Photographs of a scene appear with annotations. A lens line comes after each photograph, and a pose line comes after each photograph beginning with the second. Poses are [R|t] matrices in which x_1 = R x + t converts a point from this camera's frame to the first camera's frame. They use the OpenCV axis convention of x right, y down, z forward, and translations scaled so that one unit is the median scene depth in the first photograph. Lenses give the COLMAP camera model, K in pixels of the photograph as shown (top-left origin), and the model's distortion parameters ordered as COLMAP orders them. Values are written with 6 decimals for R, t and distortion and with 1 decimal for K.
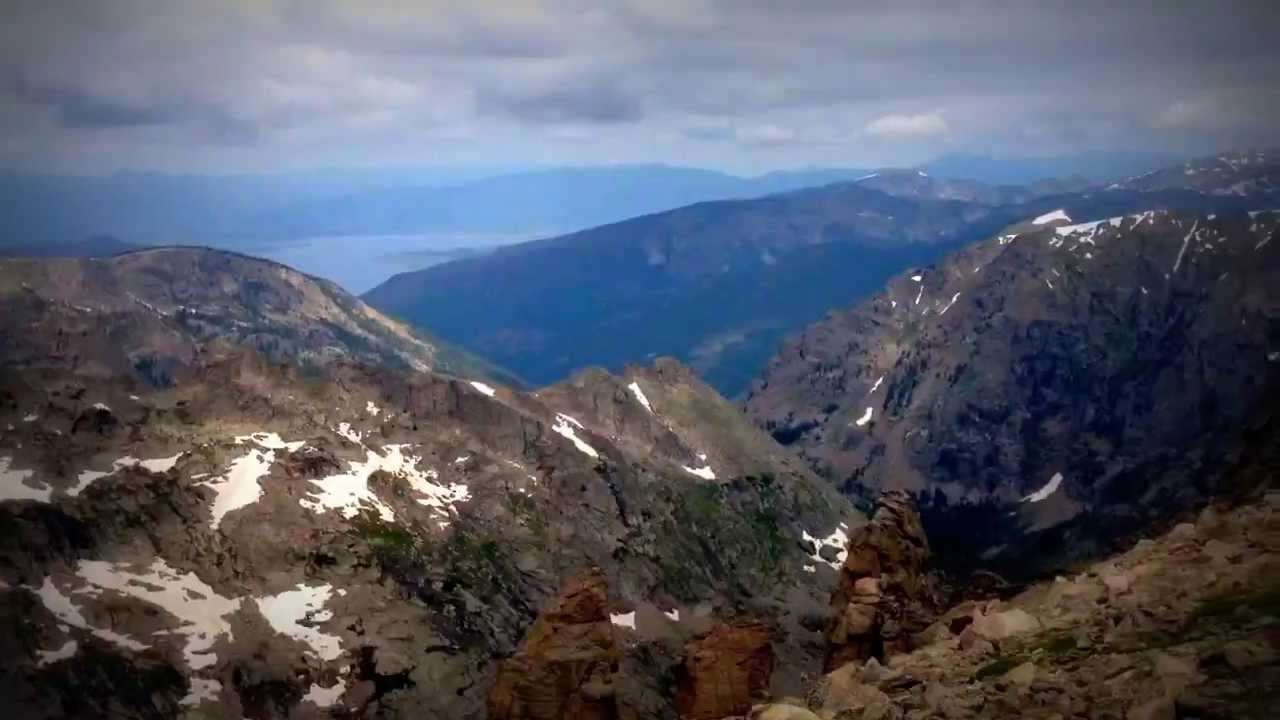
lens RADIAL K [[1443.4, 0, 662.7], [0, 1443.4, 326.2], [0, 0, 1]] dist [0.139603, -0.277891]
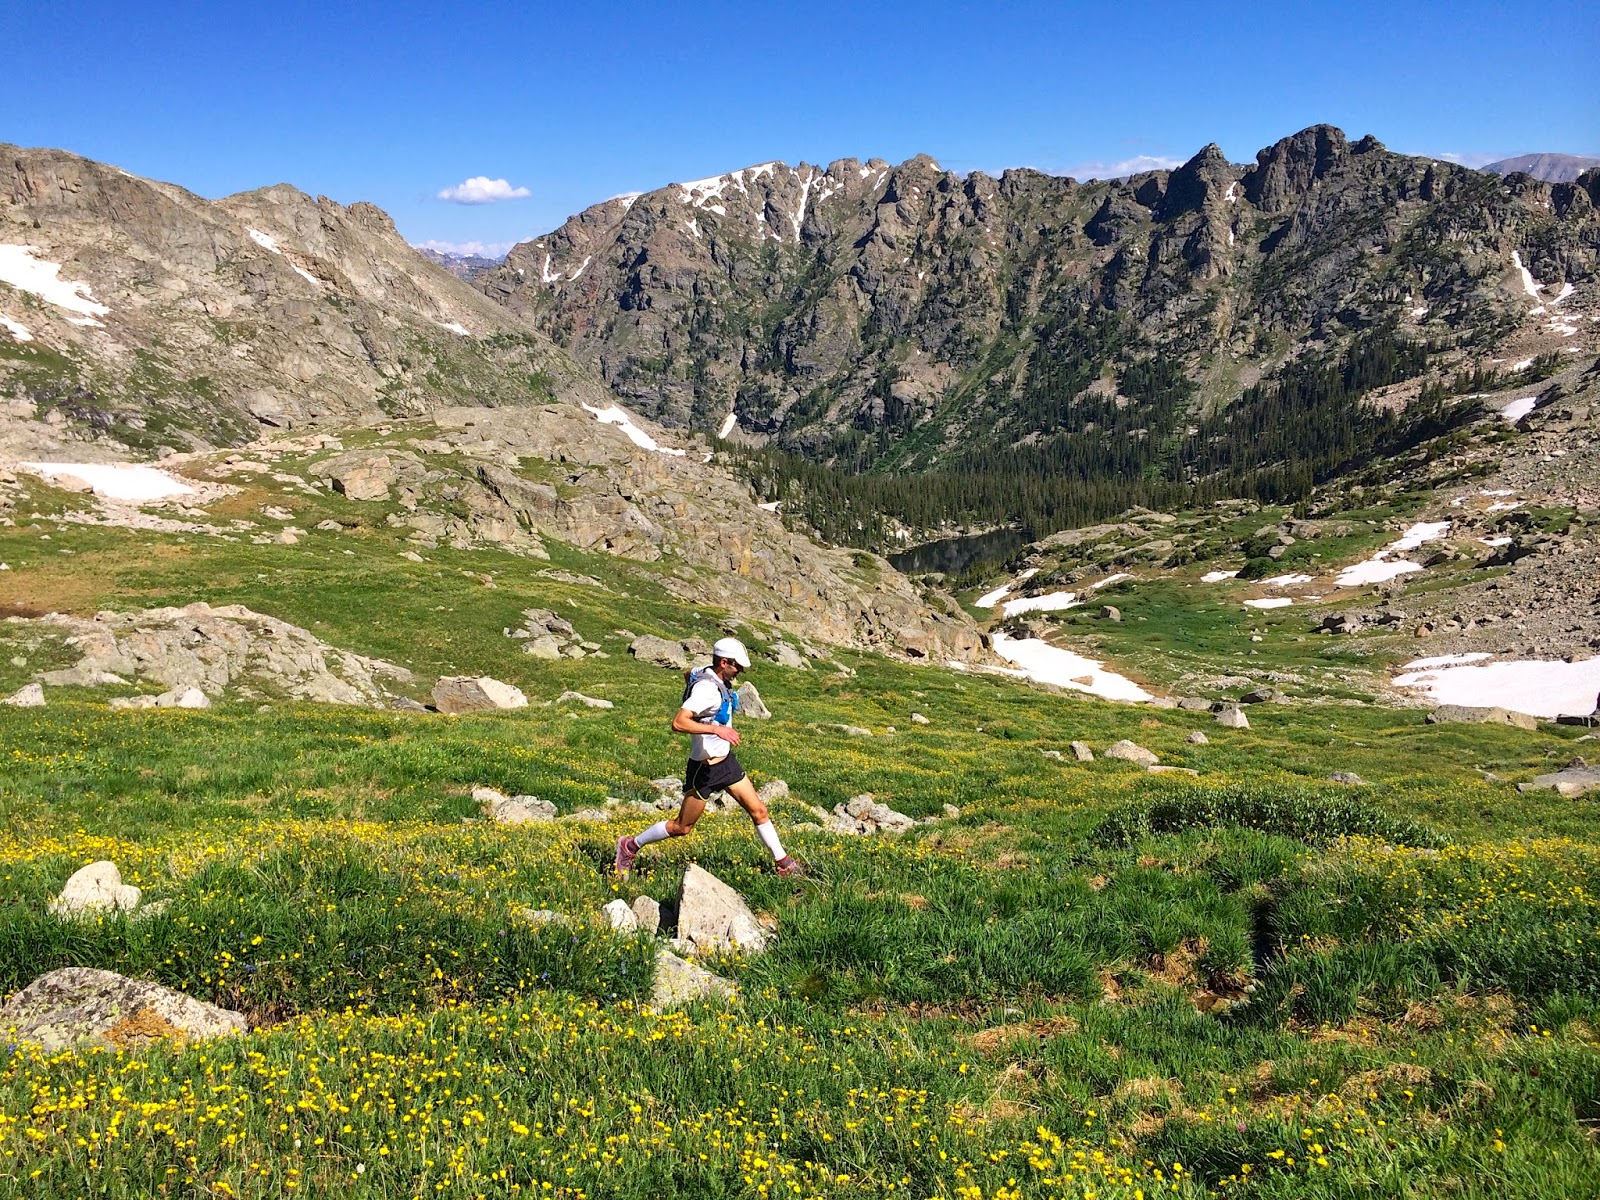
lens RADIAL K [[1298.4, 0, 756.0], [0, 1298.4, 596.0], [0, 0, 1]] dist [0.076284, -0.117697]
pose [[0.909675, -0.123028, 0.396681, -0.135778], [0.071168, 0.987167, 0.142958, 0.176500], [-0.409178, -0.101814, 0.906756, 0.335134]]
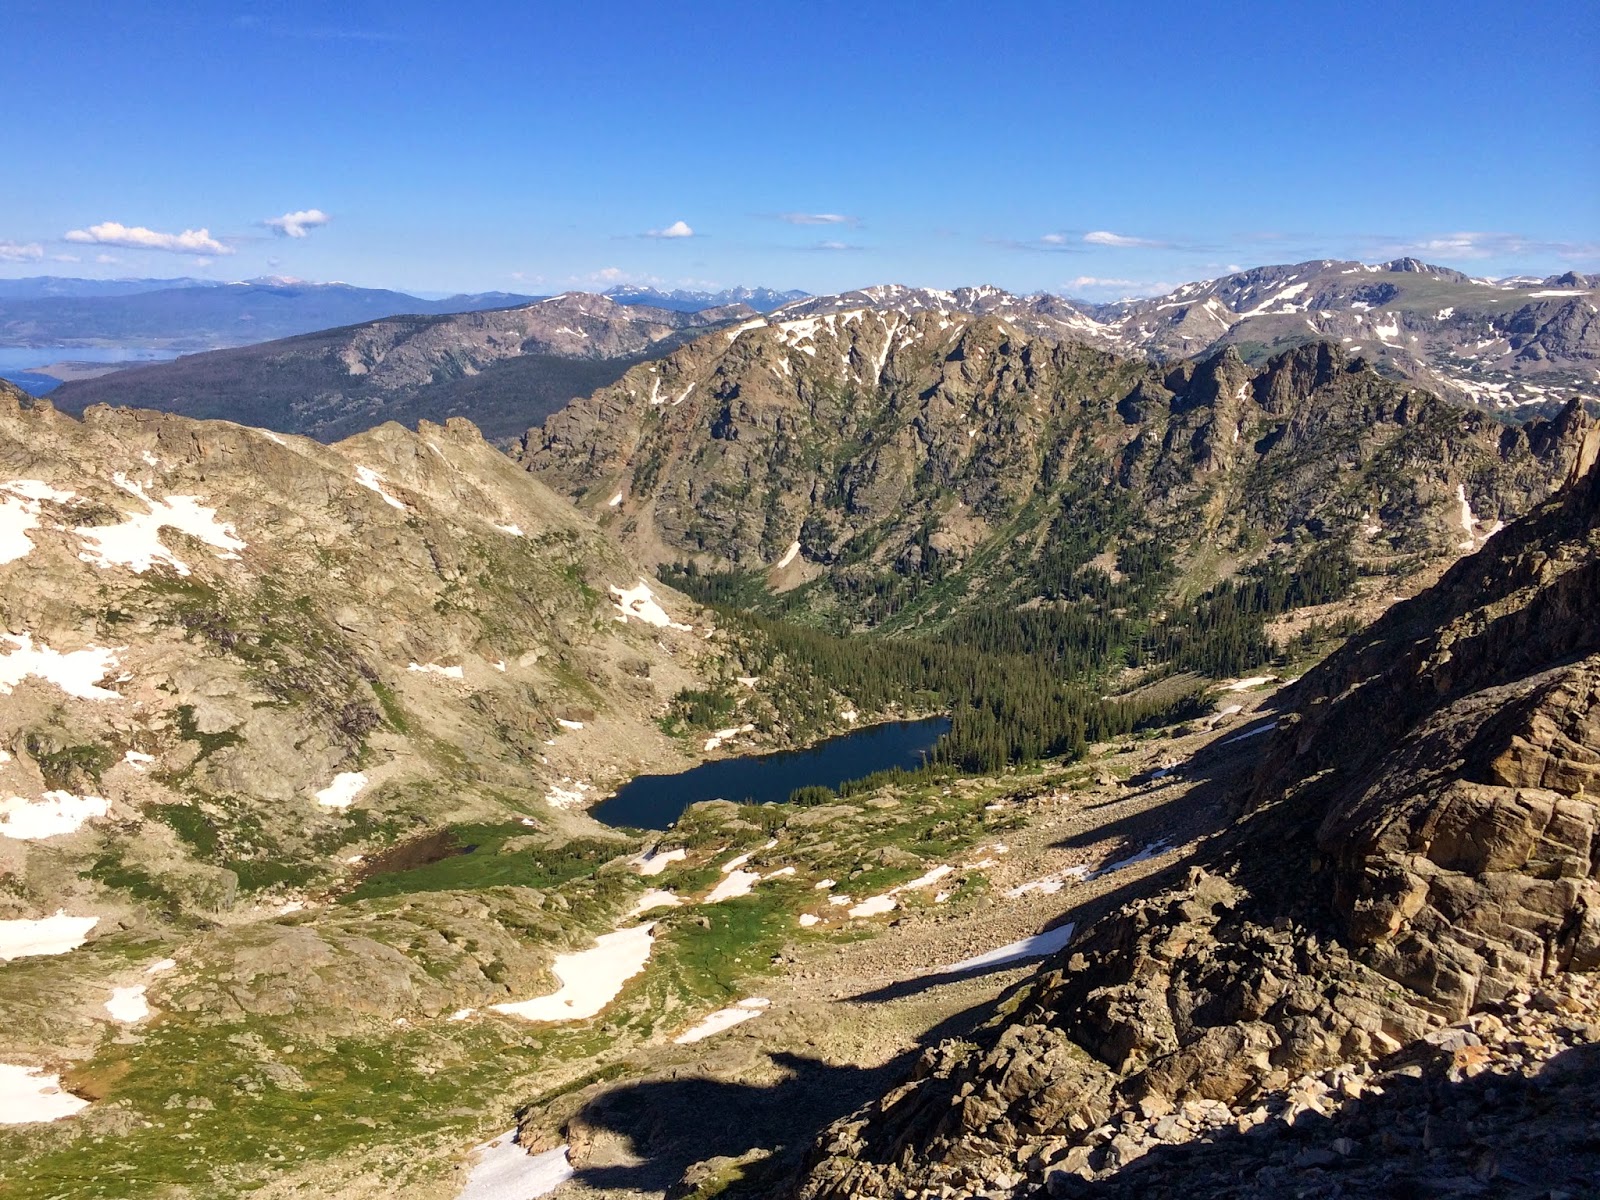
lens RADIAL K [[1323.4, 0, 764.9], [0, 1323.4, 594.3], [0, 0, 1]] dist [0.087408, -0.120133]
pose [[0.954042, -0.040457, 0.296931, -0.089331], [0.007924, 0.993904, 0.109960, 0.054095], [-0.299570, -0.102554, 0.948547, 0.094372]]
